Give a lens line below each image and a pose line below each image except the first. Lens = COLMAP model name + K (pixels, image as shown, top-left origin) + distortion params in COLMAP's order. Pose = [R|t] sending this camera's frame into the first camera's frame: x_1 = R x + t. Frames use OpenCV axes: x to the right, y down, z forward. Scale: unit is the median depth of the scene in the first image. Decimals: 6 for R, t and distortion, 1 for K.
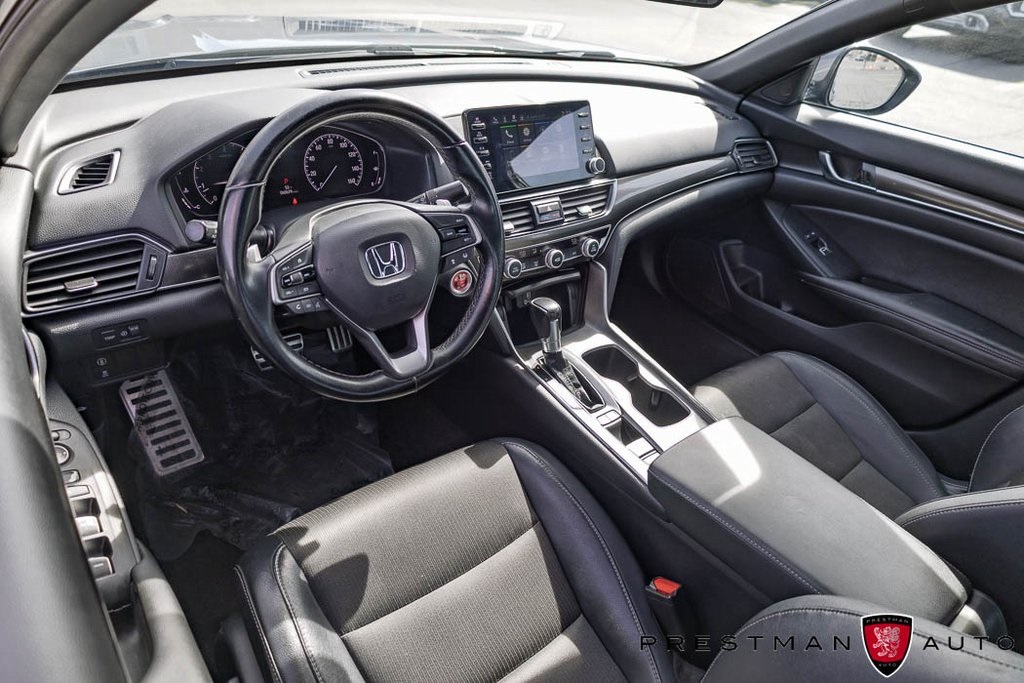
lens RADIAL K [[682.2, 0, 526.3], [0, 682.2, 344.7], [0, 0, 1]] dist [-0.000407, 0.051862]
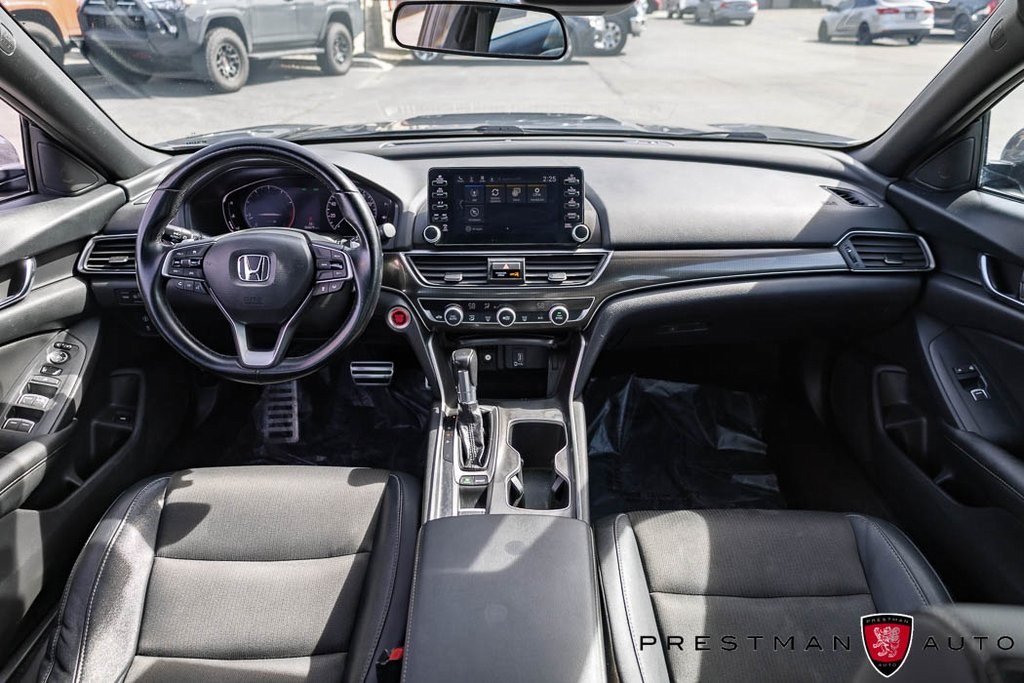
lens RADIAL K [[711.9, 0, 512.0], [0, 711.9, 341.5], [0, 0, 1]] dist [0.024457, -0.000187]
pose [[0.755829, 0.160194, -0.634870, 0.680413], [-0.266848, 0.960796, -0.075256, -0.015745], [0.597925, 0.226295, 0.768945, 0.207305]]
